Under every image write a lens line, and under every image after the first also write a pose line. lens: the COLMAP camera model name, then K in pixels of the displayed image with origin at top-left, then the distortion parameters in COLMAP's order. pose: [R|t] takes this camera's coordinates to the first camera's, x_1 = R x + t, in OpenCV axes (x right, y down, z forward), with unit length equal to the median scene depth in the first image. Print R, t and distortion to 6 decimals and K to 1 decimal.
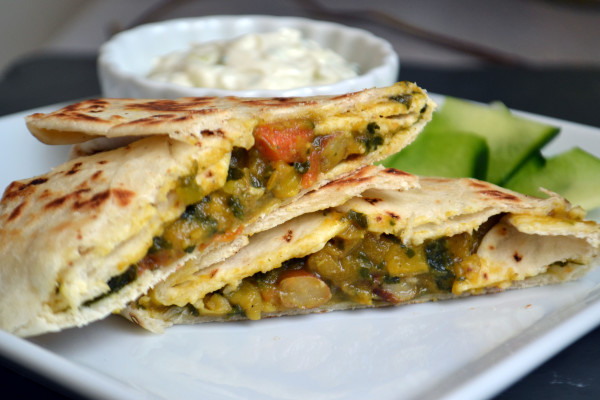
lens RADIAL K [[1415.5, 0, 300.0], [0, 1415.5, 200.0], [0, 0, 1]] dist [0.670699, 0.069577]
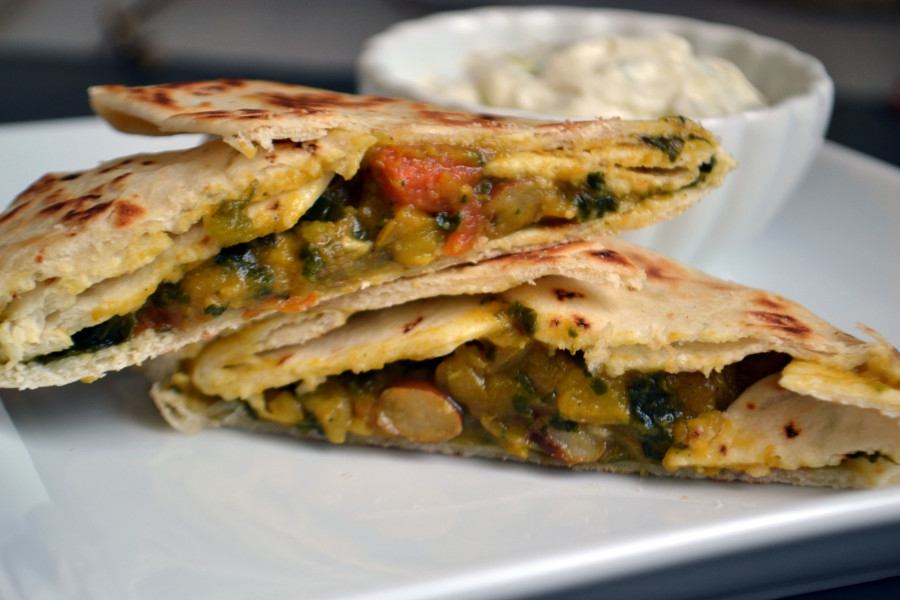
lens RADIAL K [[2123.3, 0, 450.0], [0, 2123.3, 300.0], [0, 0, 1]] dist [0.670699, 0.069577]
pose [[0.901034, 0.162962, -0.401971, 0.388260], [-0.168977, 0.985402, 0.020720, -0.008439], [0.399480, 0.049254, 0.915418, 0.127509]]
